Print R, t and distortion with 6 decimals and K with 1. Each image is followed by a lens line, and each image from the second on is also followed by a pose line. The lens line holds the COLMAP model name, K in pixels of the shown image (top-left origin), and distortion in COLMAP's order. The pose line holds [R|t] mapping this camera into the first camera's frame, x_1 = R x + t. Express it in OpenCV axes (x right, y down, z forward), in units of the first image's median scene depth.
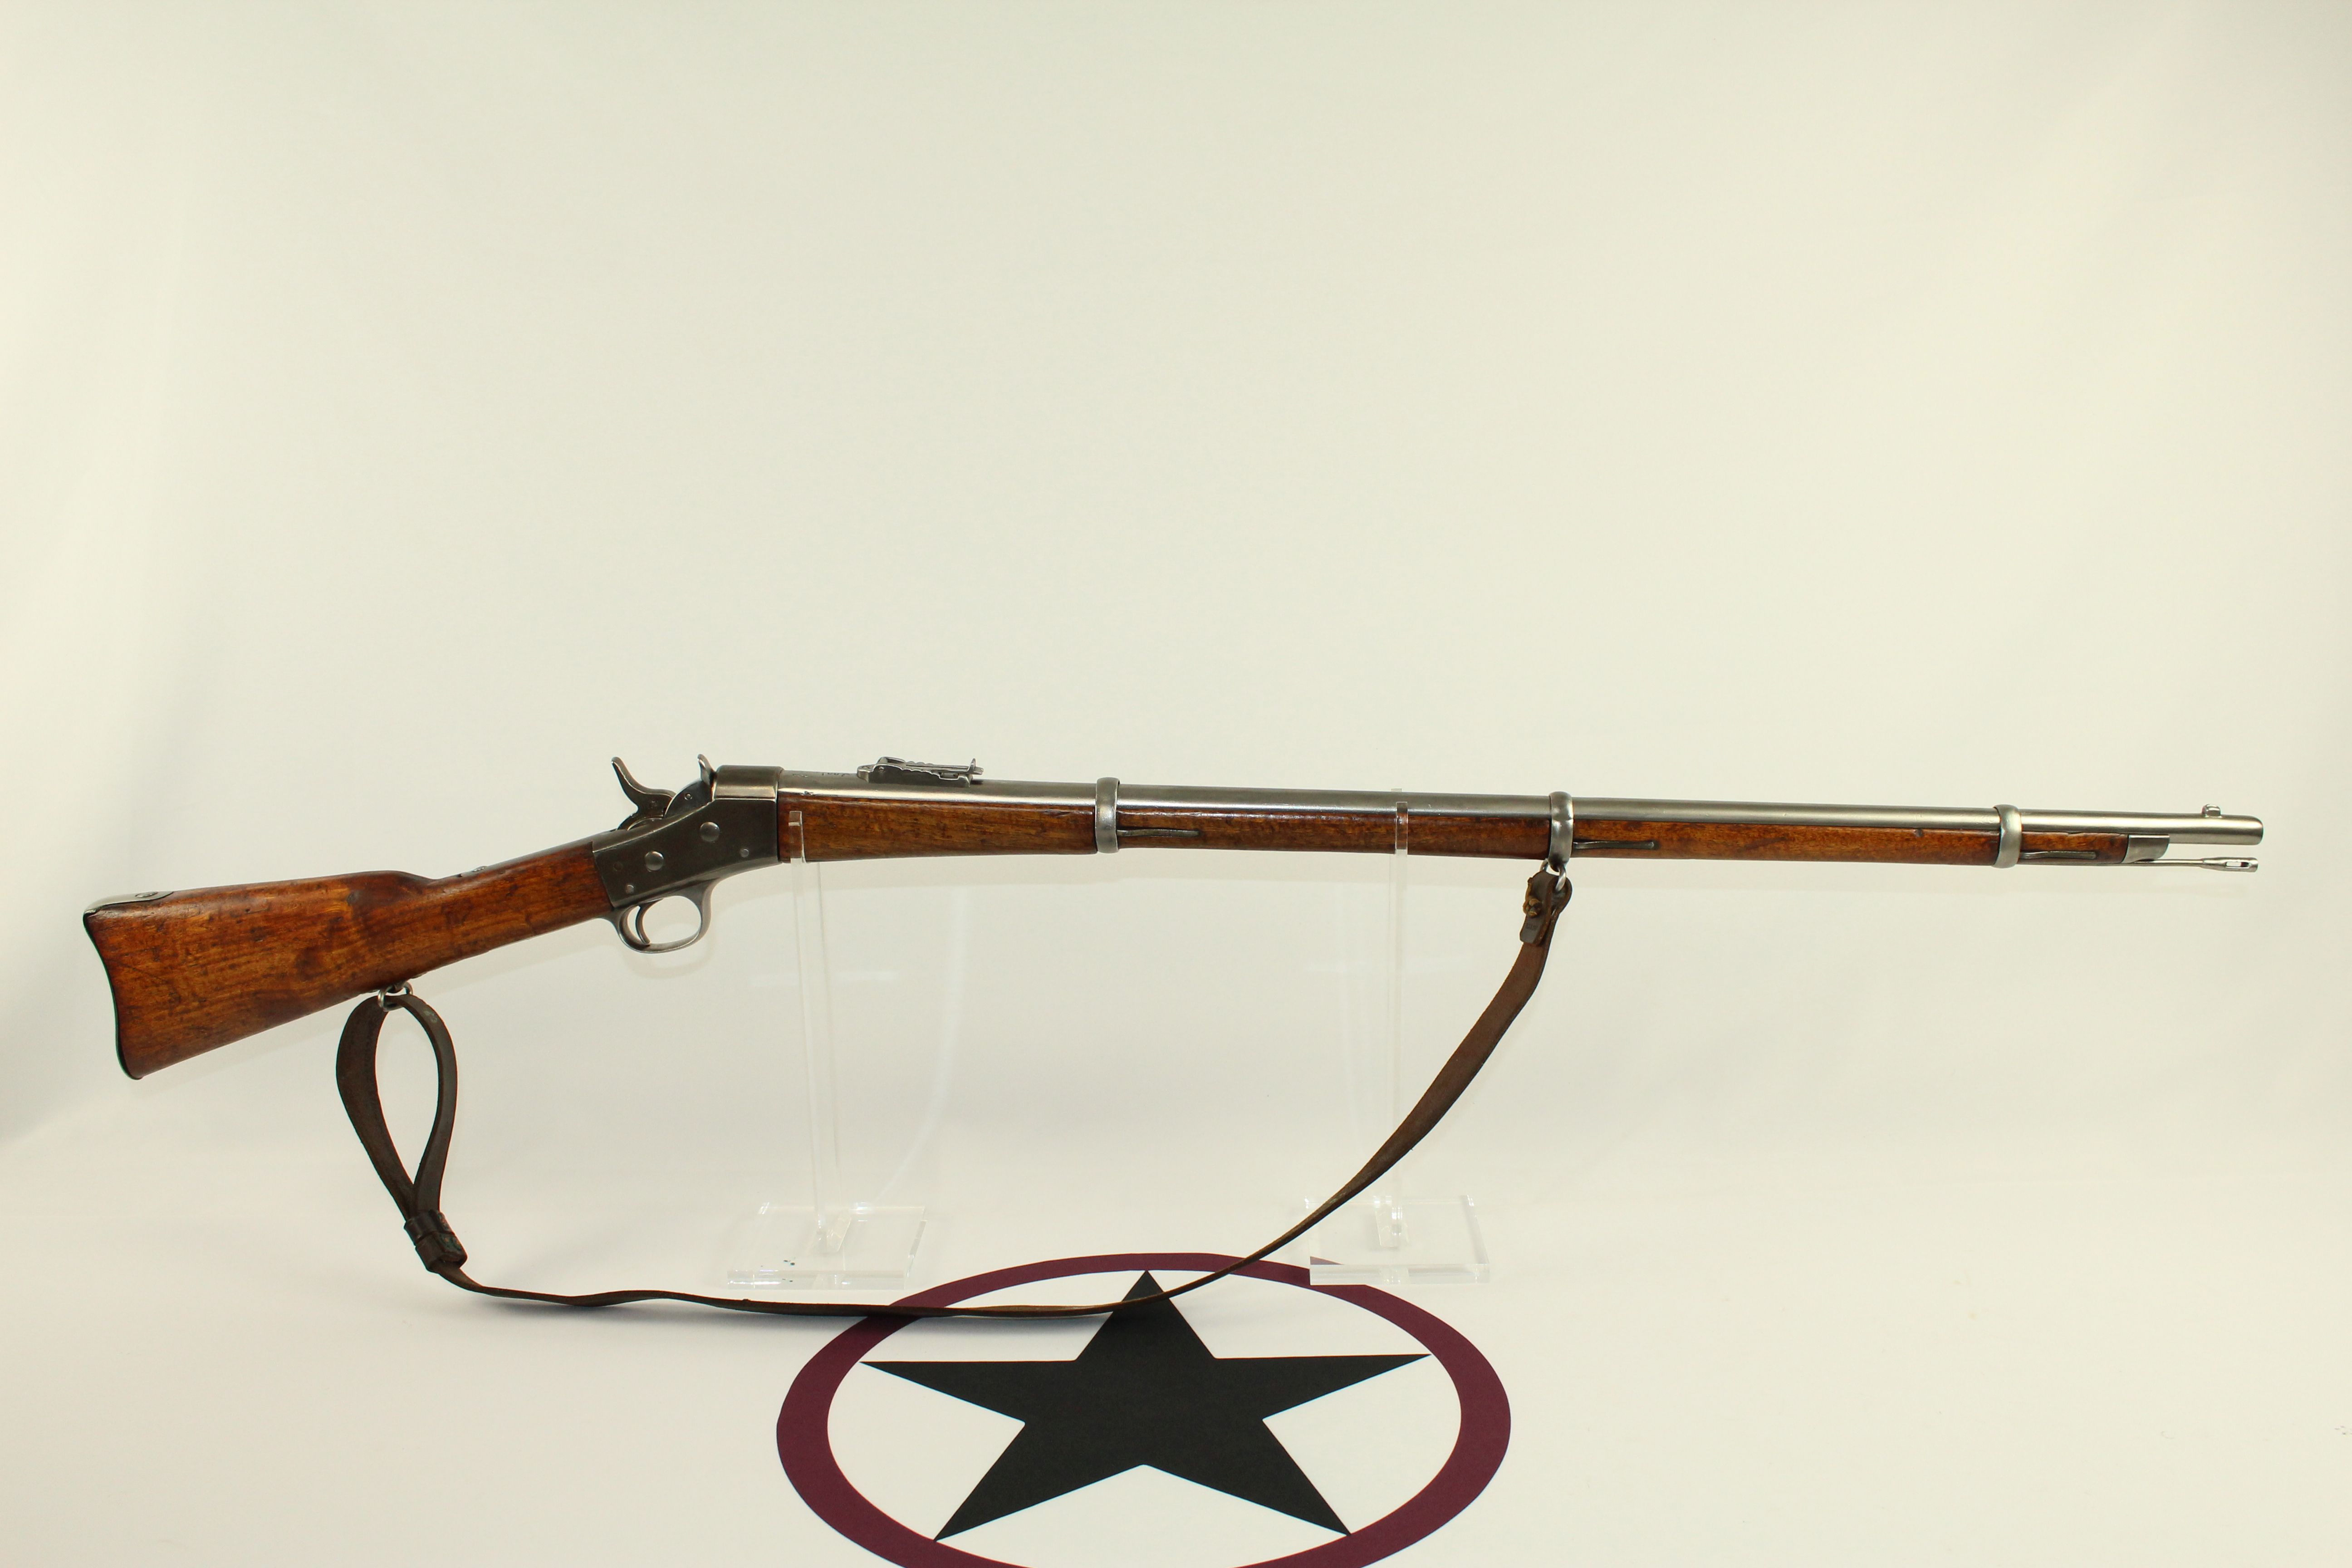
lens RADIAL K [[1345.0, 0, 1185.9], [0, 1345.0, 804.0], [0, 0, 1]] dist [-0.006891, -0.000886]
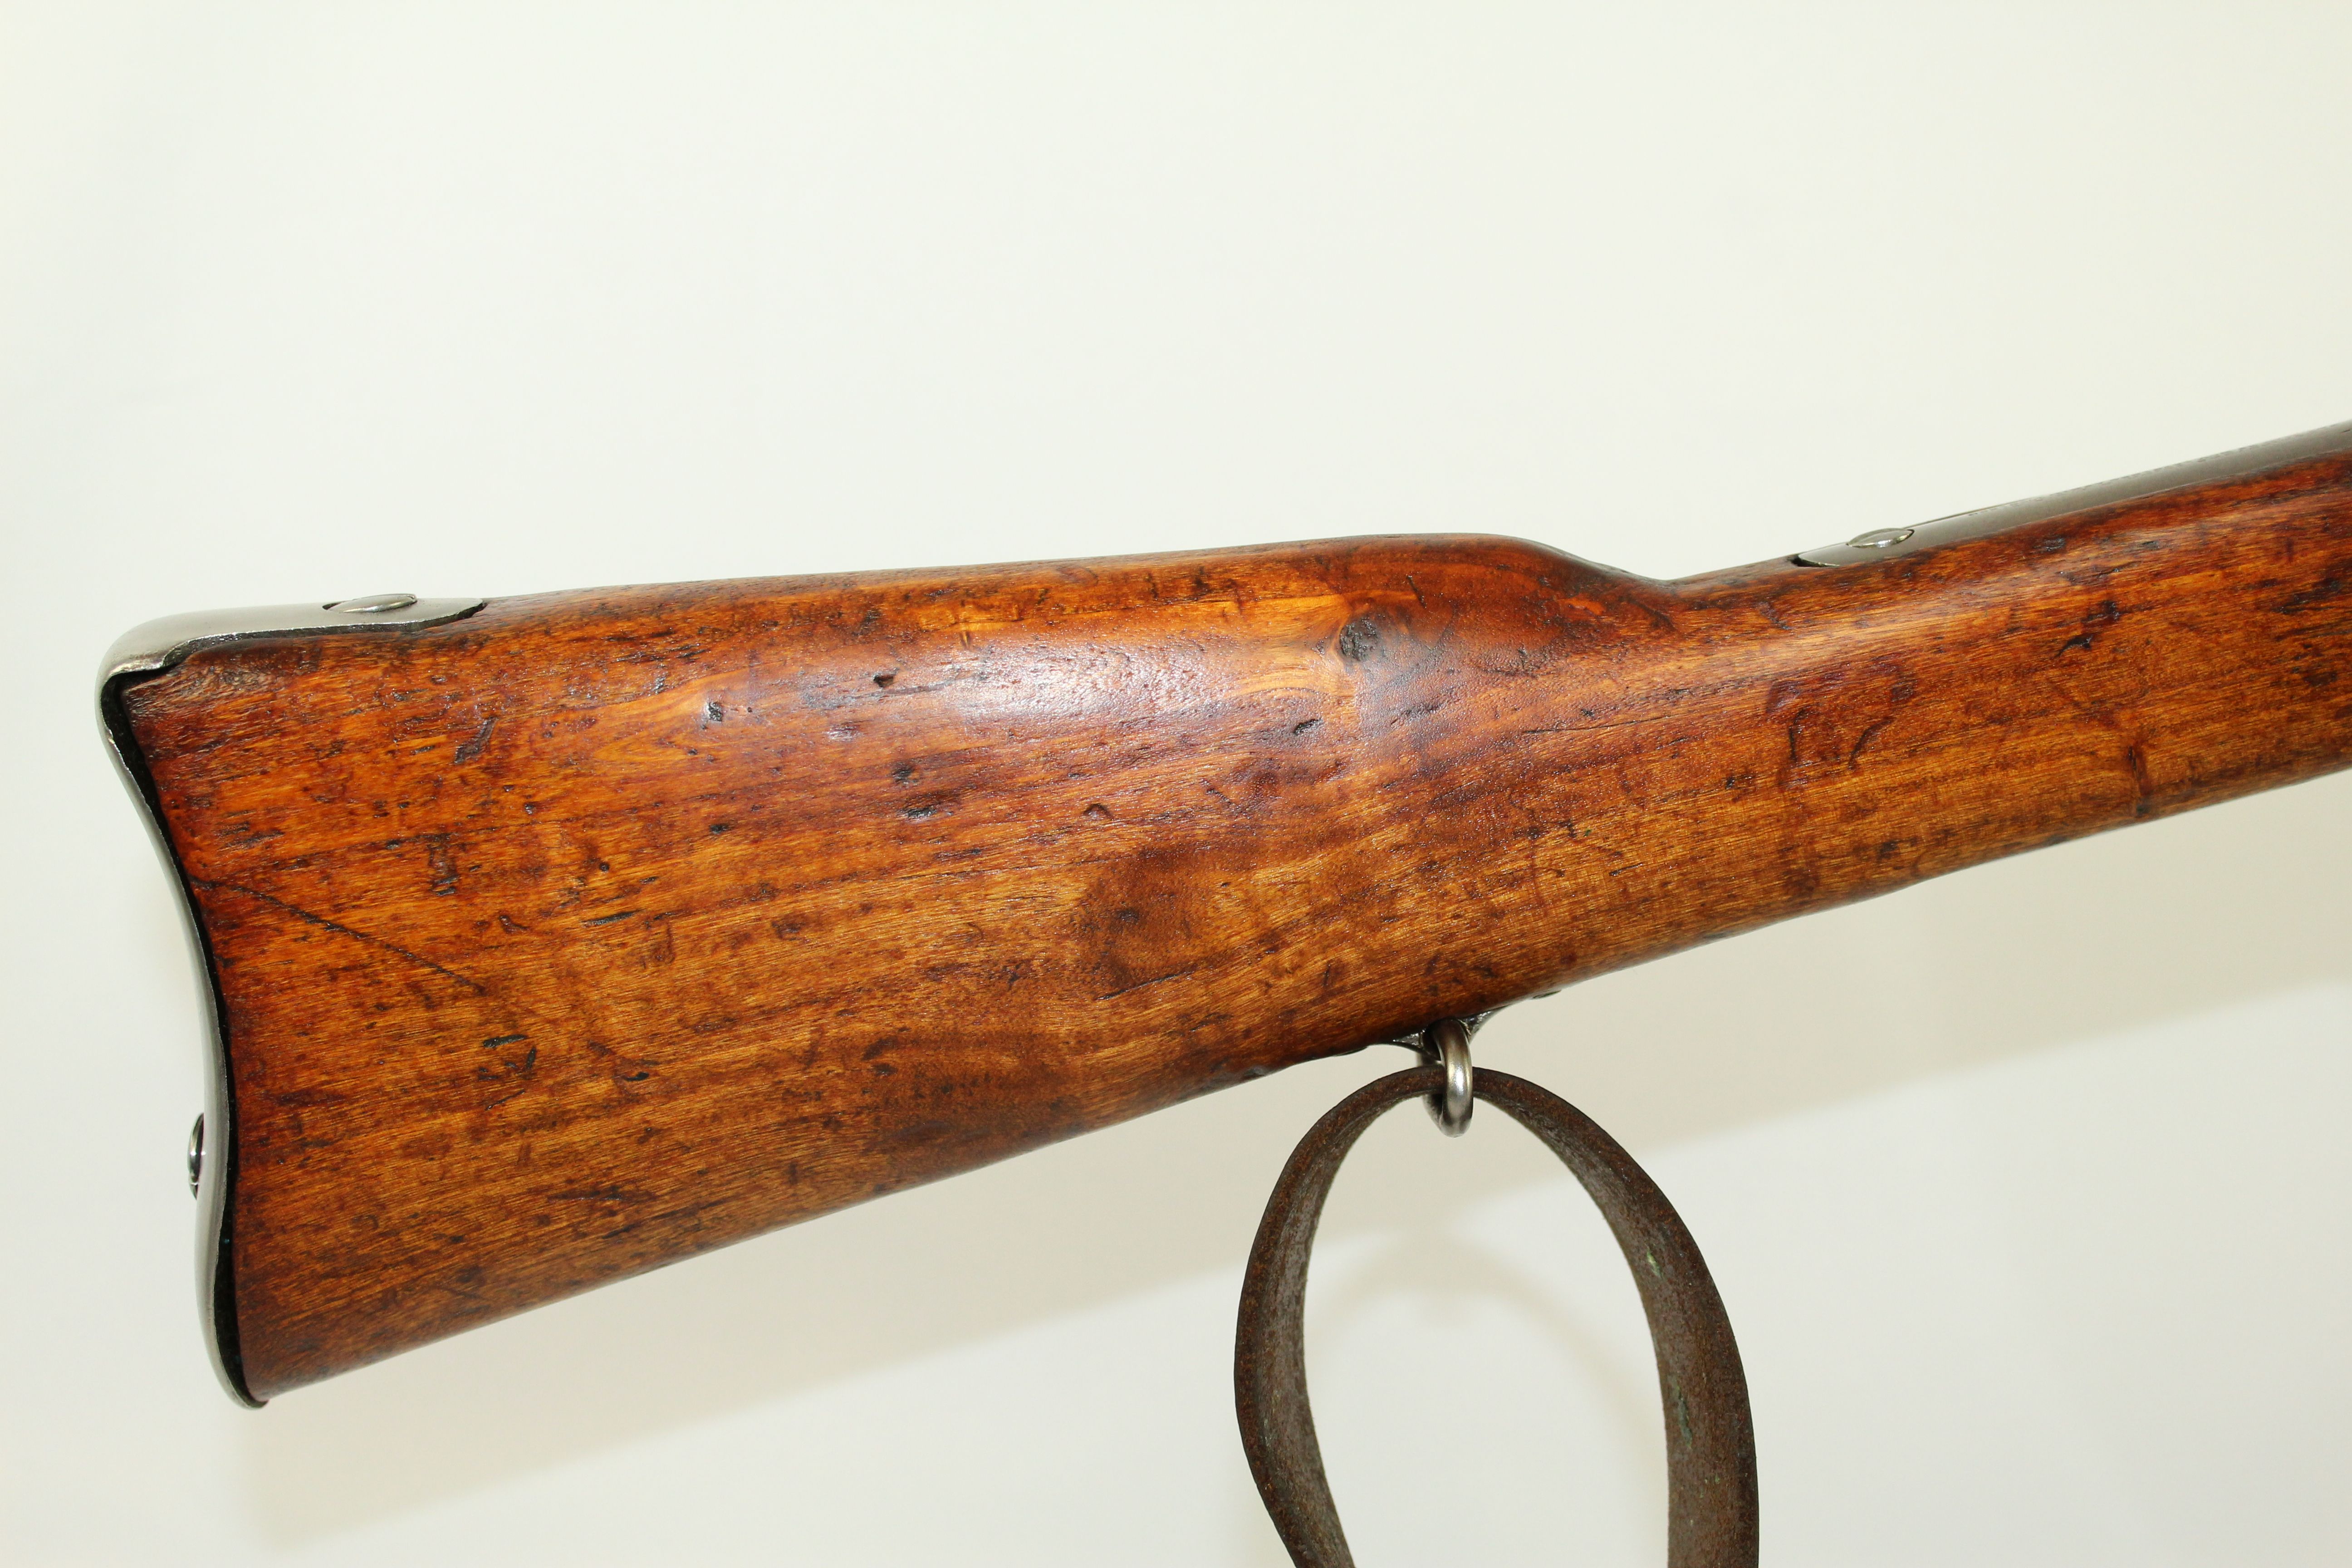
lens RADIAL K [[2220.3, 0, 1177.7], [0, 2220.3, 788.7], [0, 0, 1]] dist [0.001612, 0.000000]
pose [[0.996010, 0.031509, 0.083492, -0.686822], [-0.031650, 0.999499, 0.000370, 0.096827], [-0.083439, -0.003011, 0.996508, 0.625555]]
